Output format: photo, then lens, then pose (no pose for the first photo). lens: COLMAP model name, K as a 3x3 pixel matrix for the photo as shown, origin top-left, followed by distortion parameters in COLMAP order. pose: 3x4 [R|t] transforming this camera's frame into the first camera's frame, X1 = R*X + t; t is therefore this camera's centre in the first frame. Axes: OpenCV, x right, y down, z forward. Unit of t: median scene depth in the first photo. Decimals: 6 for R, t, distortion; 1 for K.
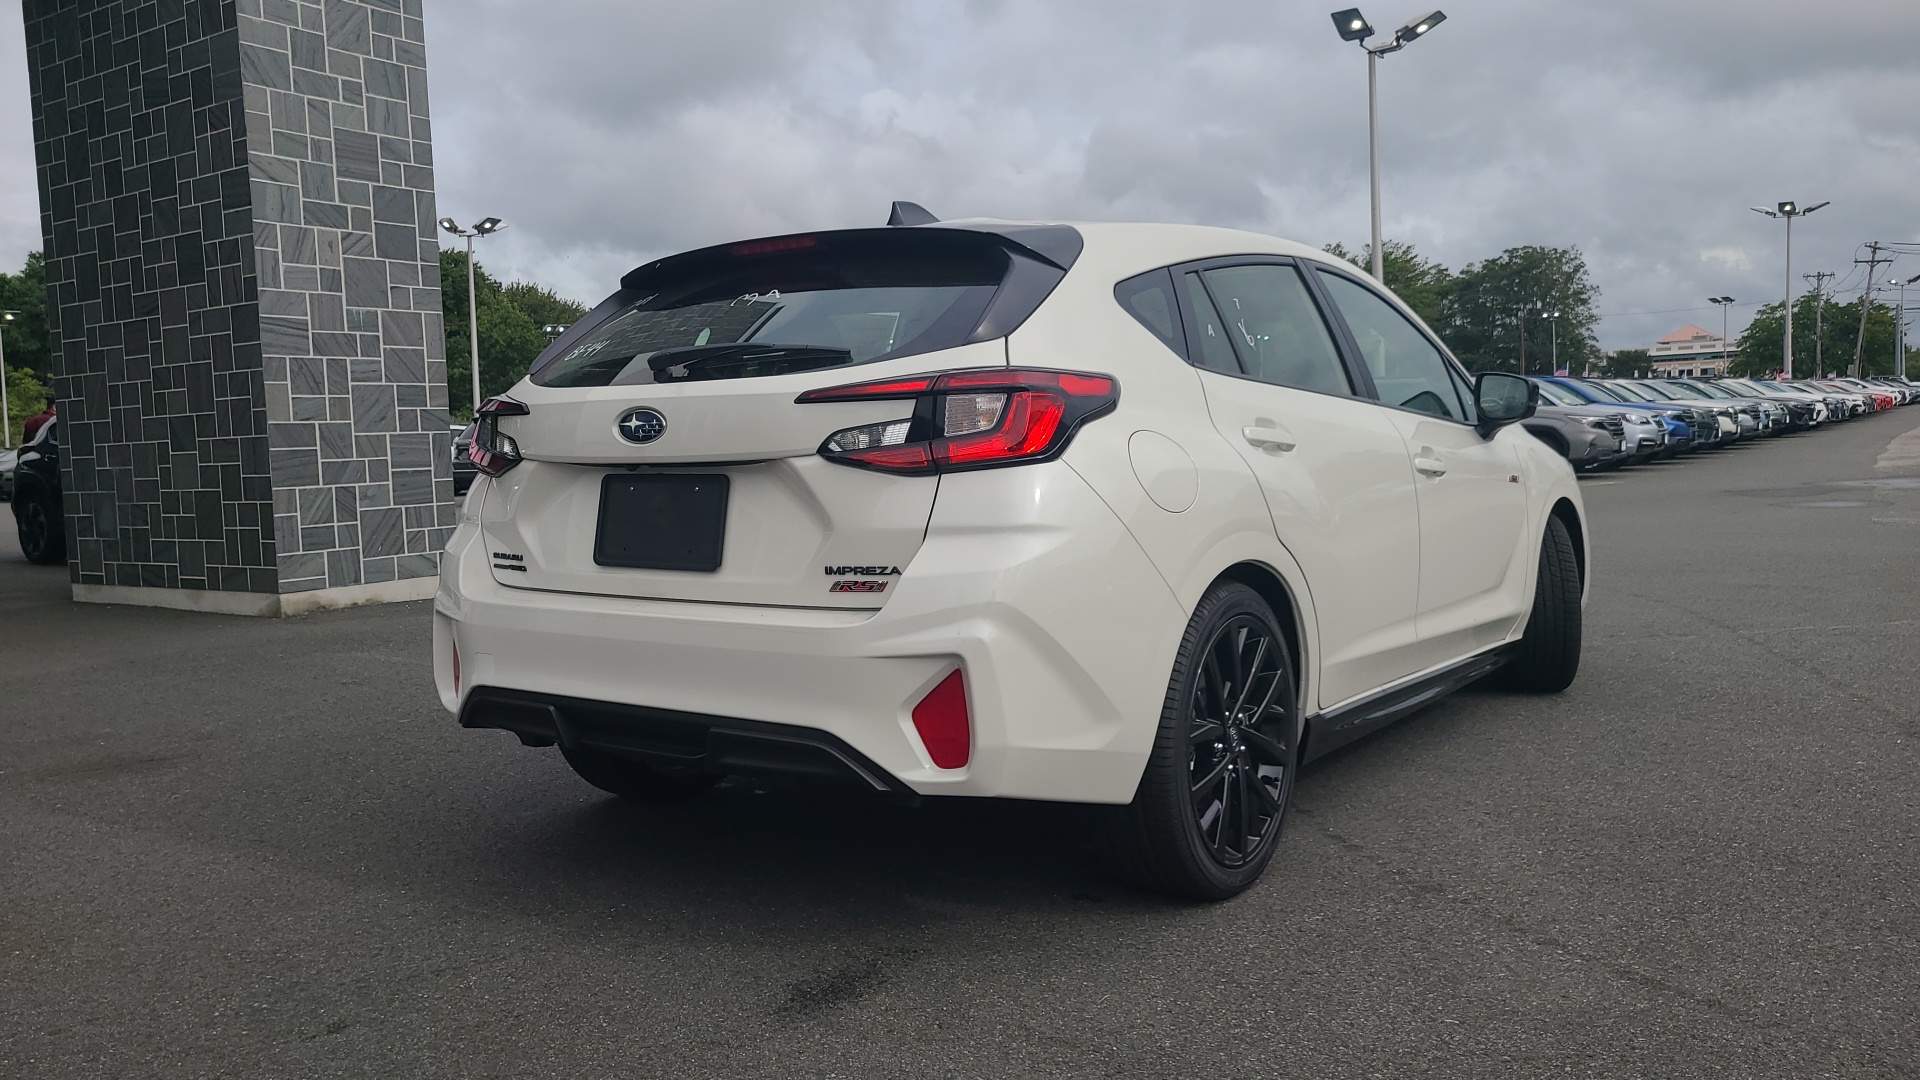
lens RADIAL K [[1404.2, 0, 961.7], [0, 1404.2, 546.6], [0, 0, 1]] dist [0.027510, -0.012533]
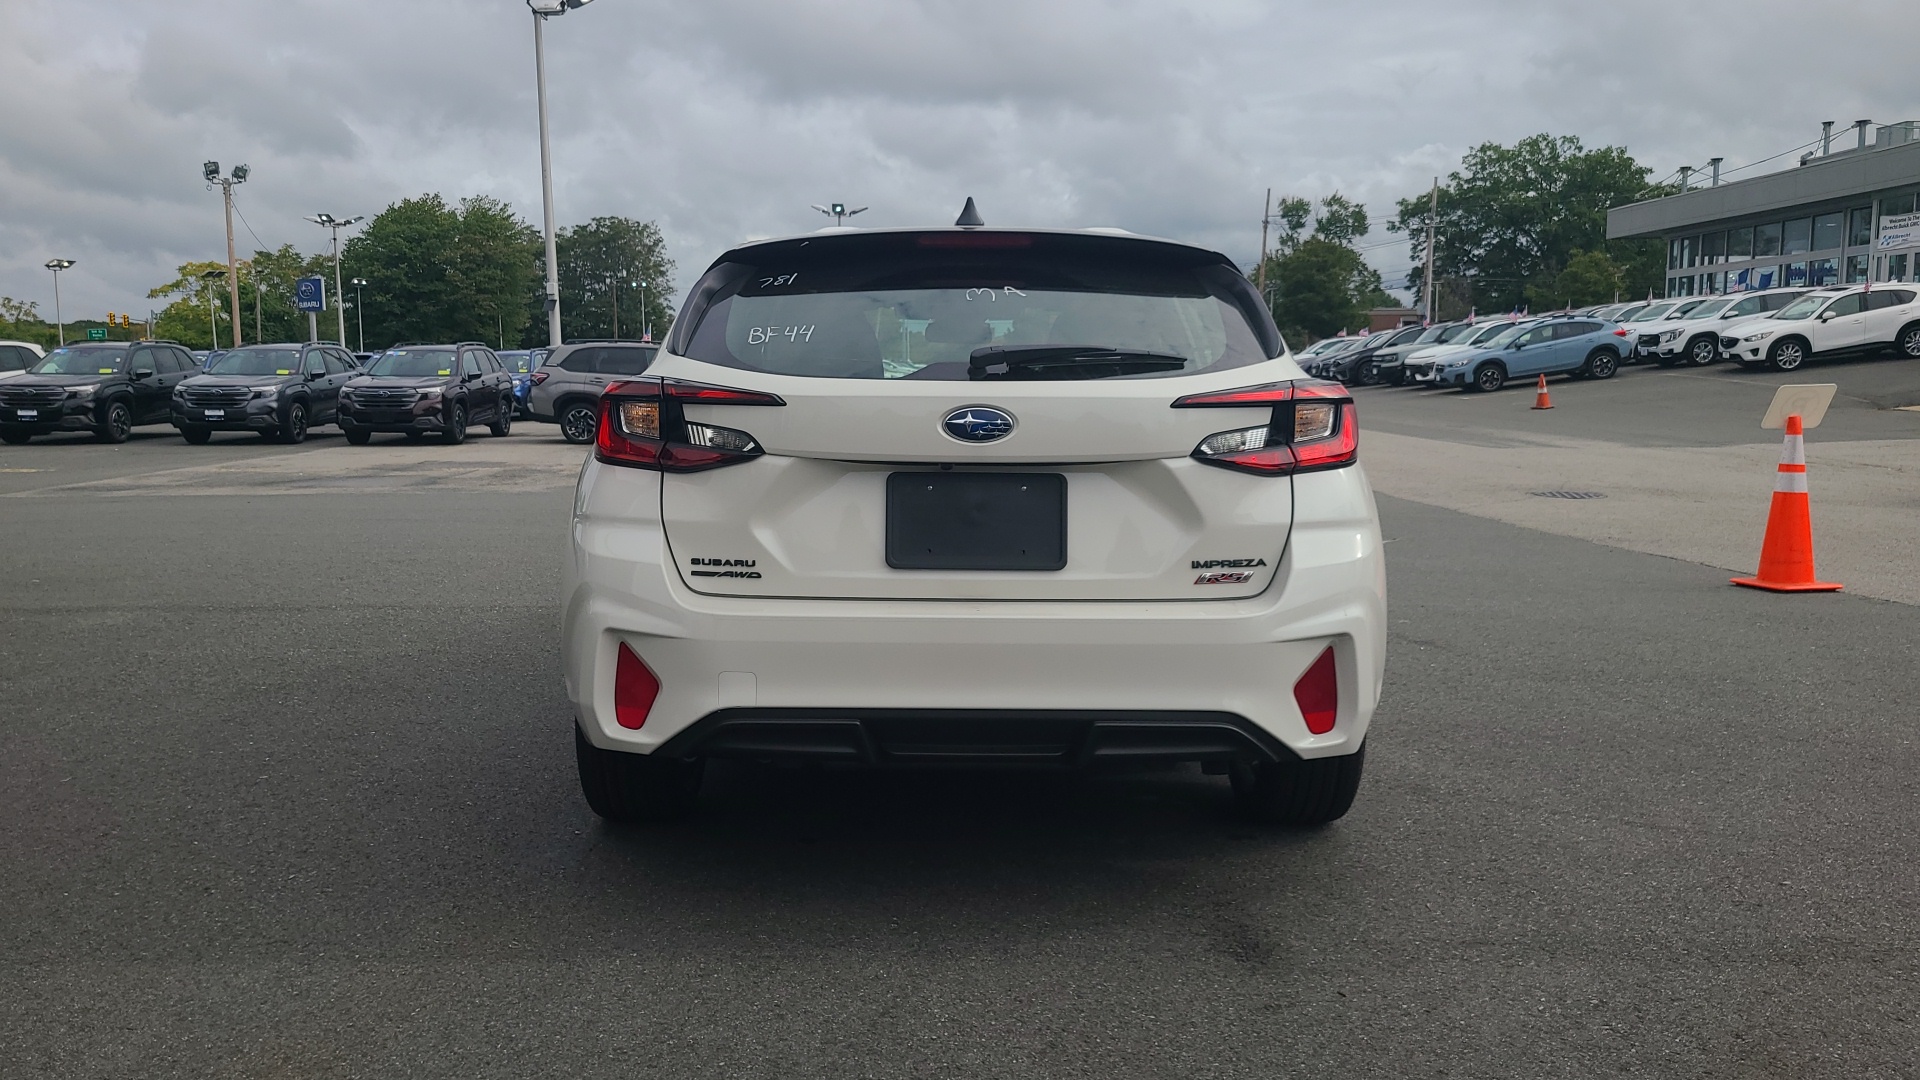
lens RADIAL K [[1404.2, 0, 888.5], [0, 1404.2, 553.1], [0, 0, 1]] dist [0.027510, -0.012533]
pose [[0.819317, -0.038403, 0.572053, -0.328395], [0.017430, 0.998961, 0.042098, -0.015020], [-0.573076, -0.024520, 0.819136, 0.092628]]
